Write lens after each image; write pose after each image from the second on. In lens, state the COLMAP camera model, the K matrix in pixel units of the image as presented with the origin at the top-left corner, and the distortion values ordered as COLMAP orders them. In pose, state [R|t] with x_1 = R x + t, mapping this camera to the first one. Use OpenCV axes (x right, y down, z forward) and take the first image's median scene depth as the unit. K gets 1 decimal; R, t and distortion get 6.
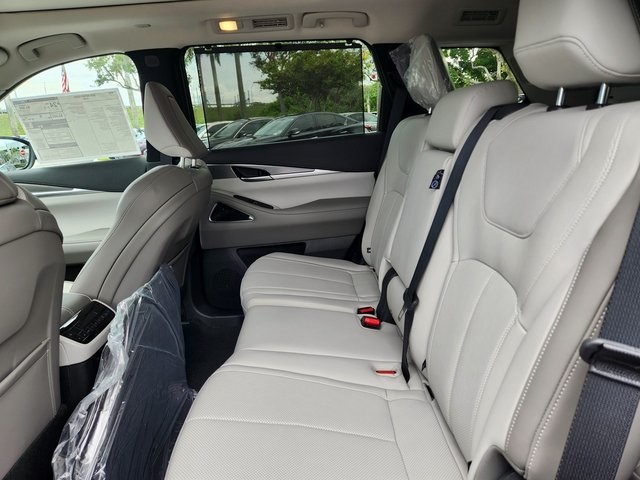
lens RADIAL K [[418.0, 0, 320.0], [0, 418.0, 240.0], [0, 0, 1]] dist [0.072252, -0.071203]
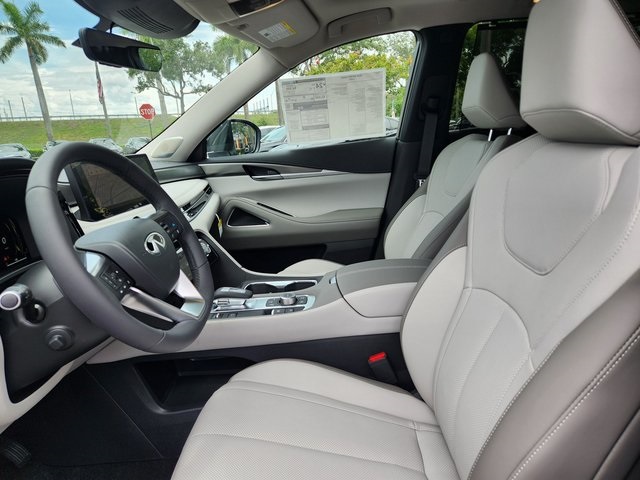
lens RADIAL K [[418.0, 0, 320.0], [0, 418.0, 240.0], [0, 0, 1]] dist [0.072252, -0.071203]
pose [[0.999086, 0.011504, -0.041170, -0.564541], [-0.012132, 0.999813, -0.015035, 0.064964], [0.040990, 0.015520, 0.999039, -0.001577]]
